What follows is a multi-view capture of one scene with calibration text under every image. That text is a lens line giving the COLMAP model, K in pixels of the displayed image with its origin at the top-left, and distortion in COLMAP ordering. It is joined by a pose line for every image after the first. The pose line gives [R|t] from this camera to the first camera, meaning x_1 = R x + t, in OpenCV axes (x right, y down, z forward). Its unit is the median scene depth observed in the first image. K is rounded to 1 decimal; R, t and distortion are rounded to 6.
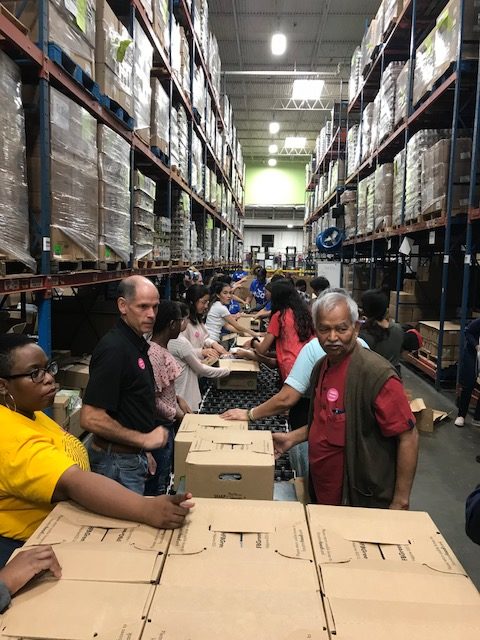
lens RADIAL K [[527.0, 0, 240.0], [0, 527.0, 320.0], [0, 0, 1]] dist [0.005130, 0.002246]
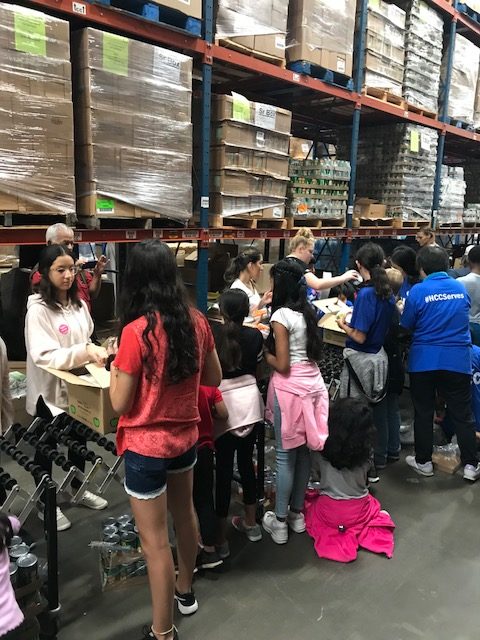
lens RADIAL K [[527.0, 0, 240.0], [0, 527.0, 320.0], [0, 0, 1]] dist [0.005130, 0.002246]
pose [[0.761148, 0.132718, -0.634854, 0.328670], [-0.087575, 0.990906, 0.102155, -0.046830], [0.642638, -0.022158, 0.765849, 0.442103]]
